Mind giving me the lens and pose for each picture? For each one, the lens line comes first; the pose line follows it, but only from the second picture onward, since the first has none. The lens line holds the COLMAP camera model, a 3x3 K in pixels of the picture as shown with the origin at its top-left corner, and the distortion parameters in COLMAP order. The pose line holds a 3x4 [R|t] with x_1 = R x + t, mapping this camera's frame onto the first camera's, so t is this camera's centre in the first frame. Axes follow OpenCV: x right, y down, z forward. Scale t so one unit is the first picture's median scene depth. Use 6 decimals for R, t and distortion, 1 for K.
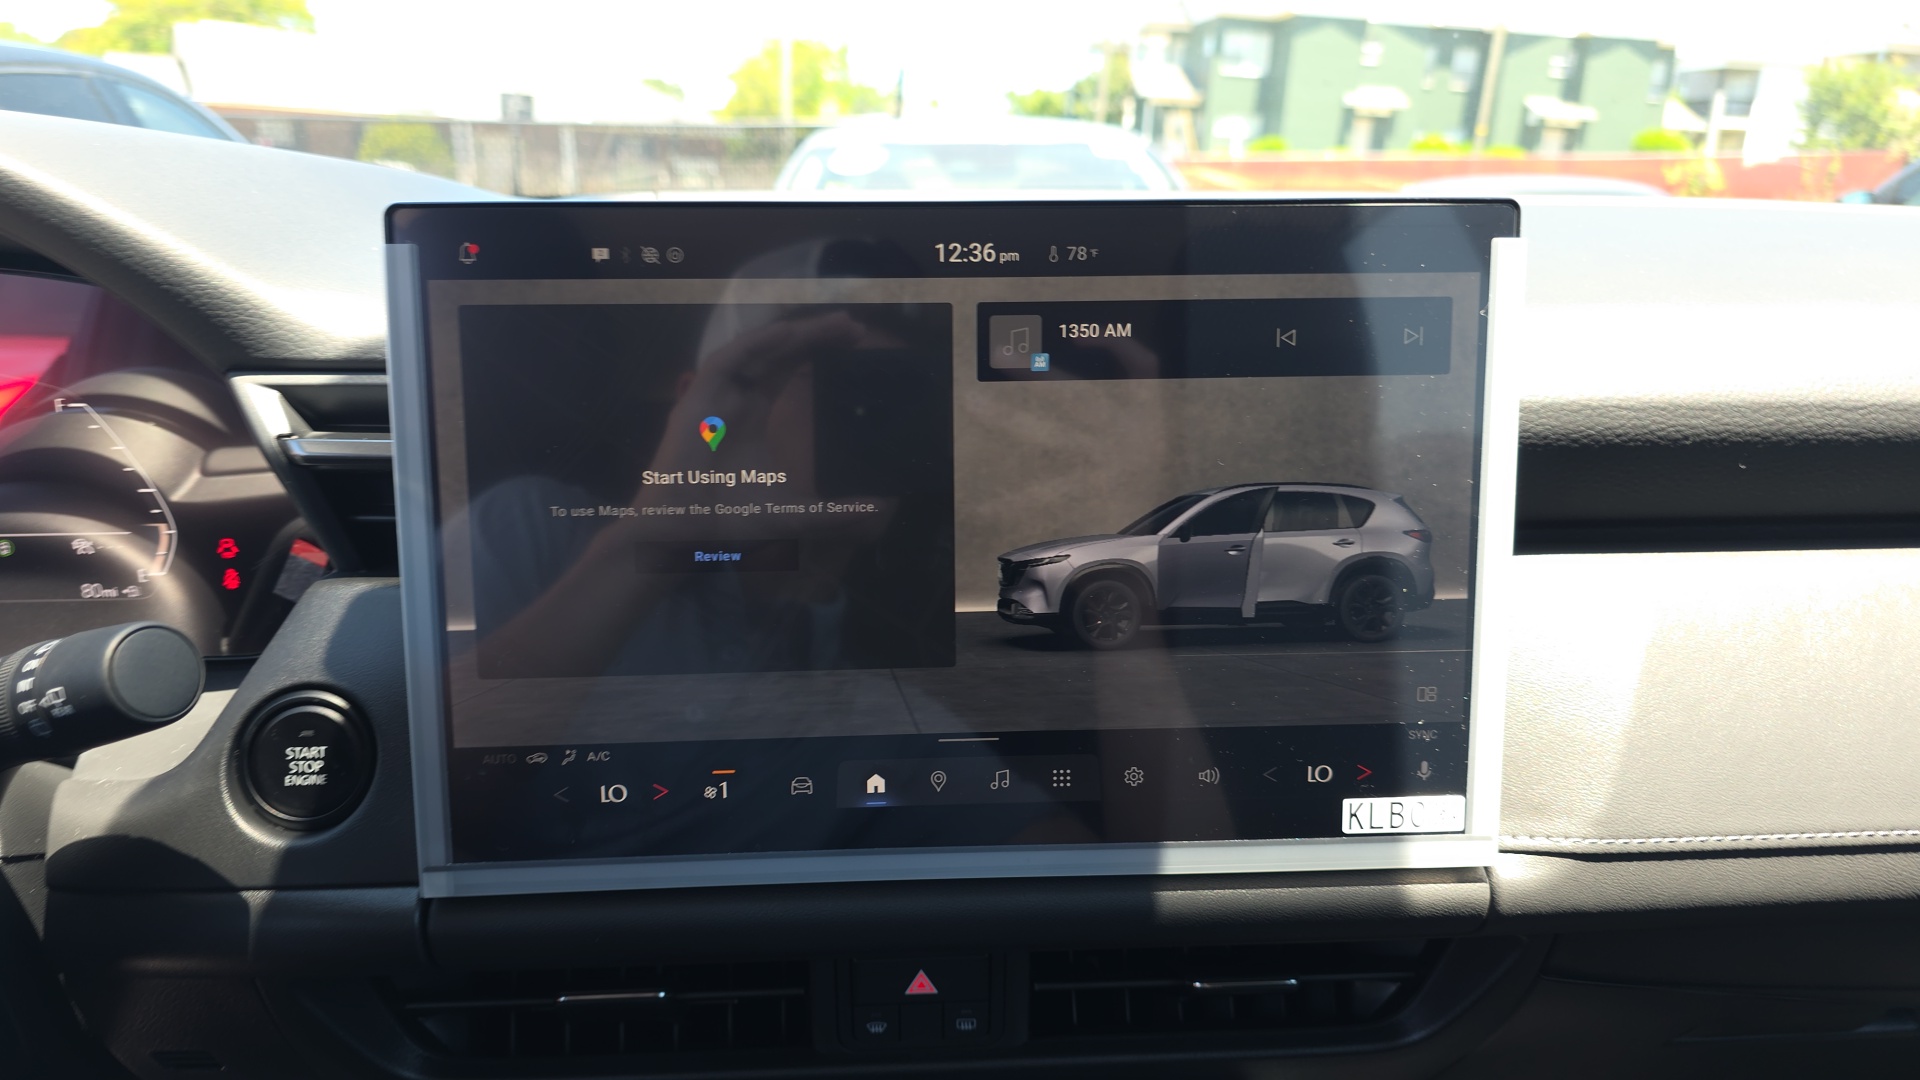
lens RADIAL K [[1309.1, 0, 960.0], [0, 1309.1, 540.0], [0, 0, 1]] dist [0.077968, -0.108375]
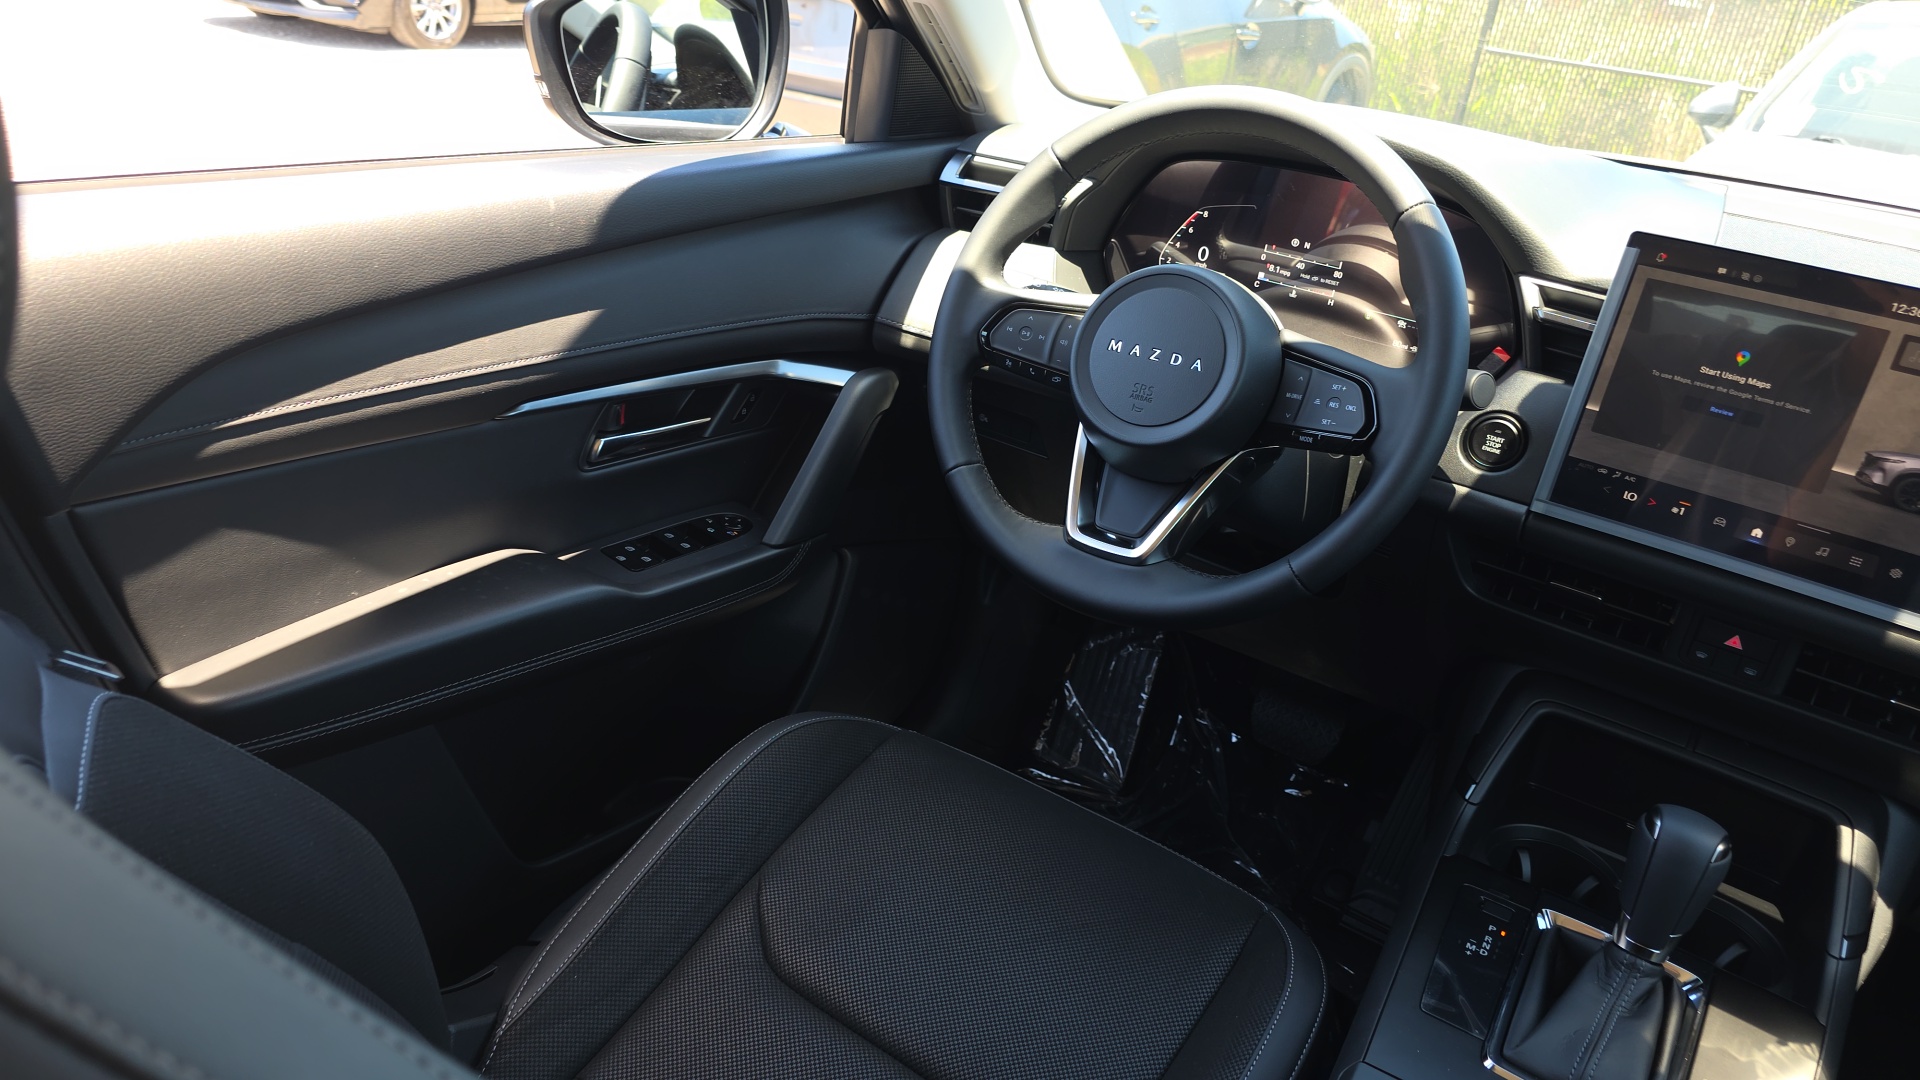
lens RADIAL K [[1310.6, 0, 923.2], [0, 1310.6, 533.4], [0, 0, 1]] dist [0.054697, -0.058873]
pose [[0.773054, 0.347824, -0.530476, 0.035319], [-0.265961, 0.936936, 0.226752, 0.055588], [0.575892, -0.034205, 0.816810, -1.627484]]
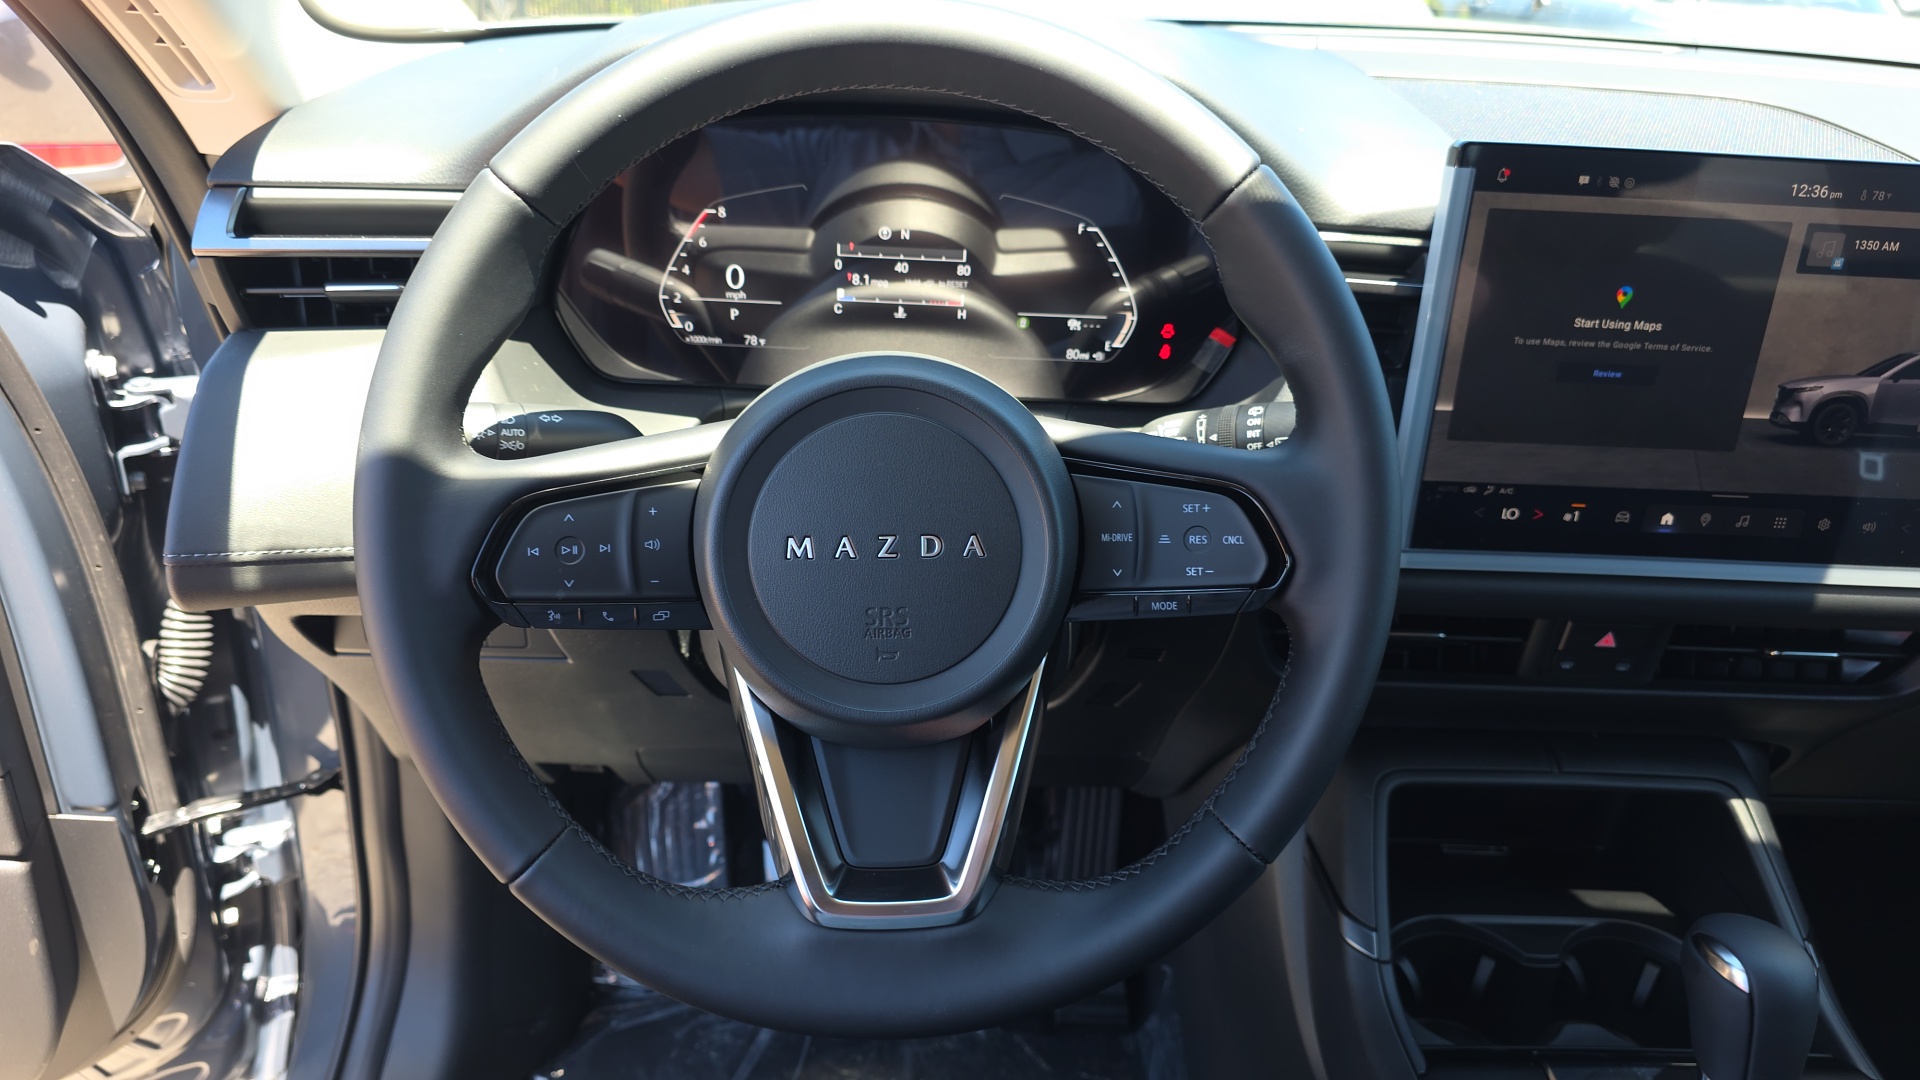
lens RADIAL K [[1314.8, 0, 960.0], [0, 1314.8, 540.0], [0, 0, 1]] dist [0.054903, -0.078549]
pose [[0.997803, 0.065660, -0.008878, -0.927412], [-0.062012, 0.972635, 0.223911, -0.101883], [0.023337, -0.222869, 0.974569, -0.625548]]
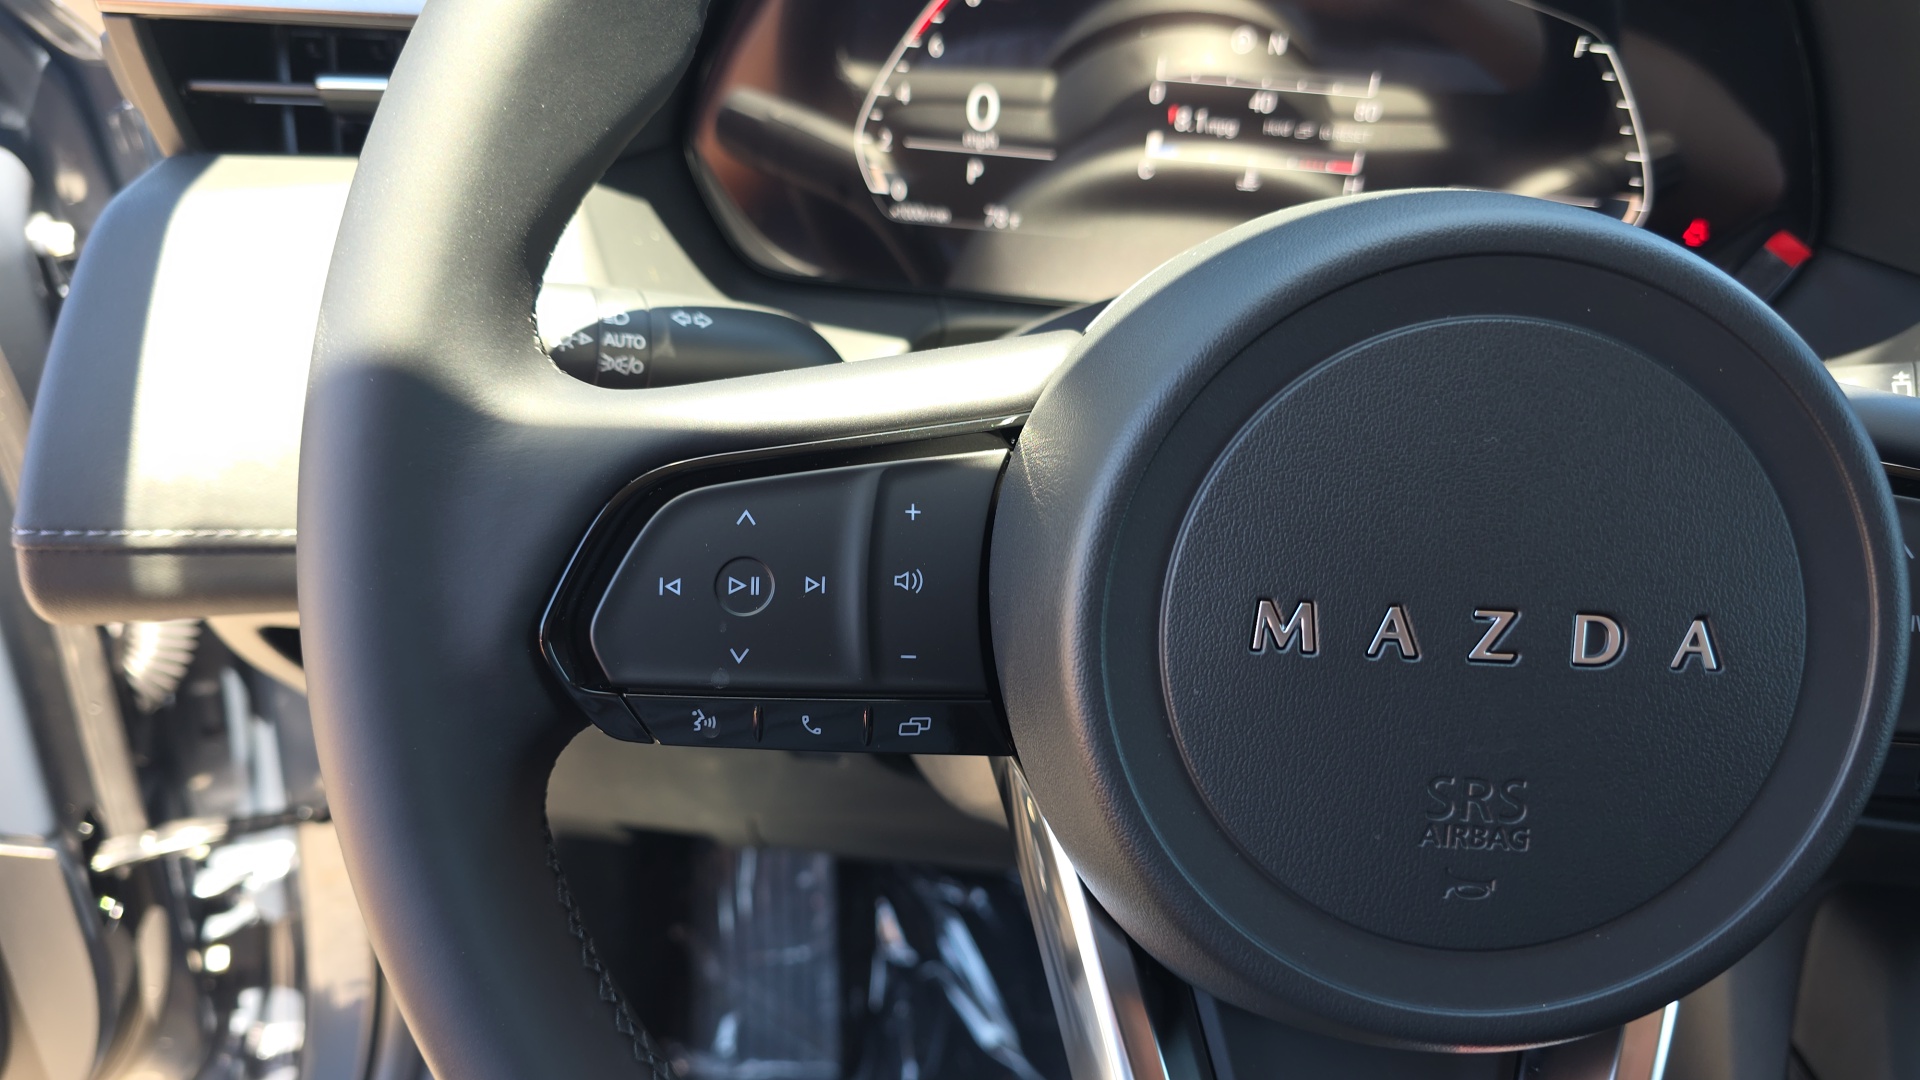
lens RADIAL K [[1349.6, 0, 938.8], [0, 1349.6, 538.0], [0, 0, 1]] dist [0.004637, -0.030469]
pose [[0.990307, 0.122300, -0.065836, -1.189769], [-0.101830, 0.961650, 0.254678, 0.030183], [0.094459, -0.245505, 0.964782, 0.029419]]
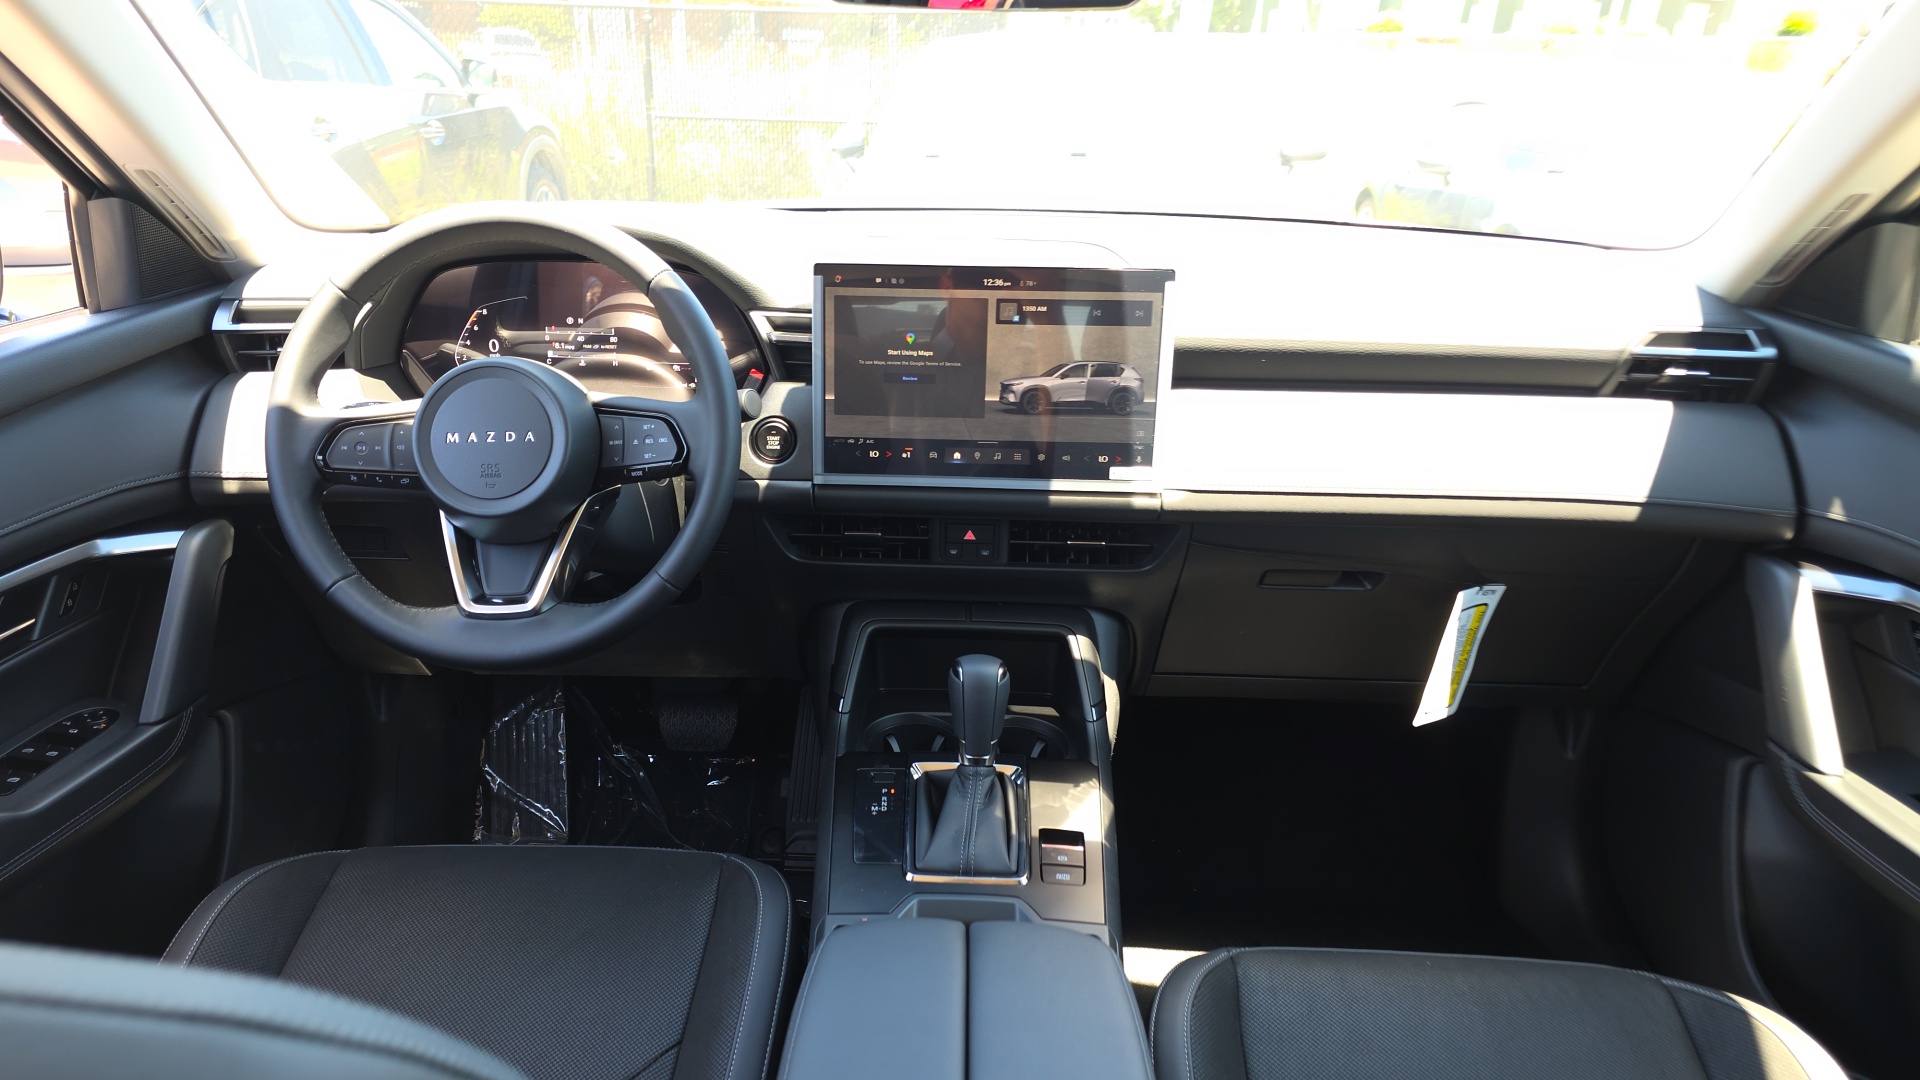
lens RADIAL K [[1305.3, 0, 921.4], [0, 1305.3, 570.7], [0, 0, 1]] dist [0.094880, -0.122180]
pose [[0.994618, 0.051576, -0.089865, 0.144300], [-0.040432, 0.991745, 0.121688, 0.085215], [0.095399, -0.117400, 0.988492, -2.101474]]
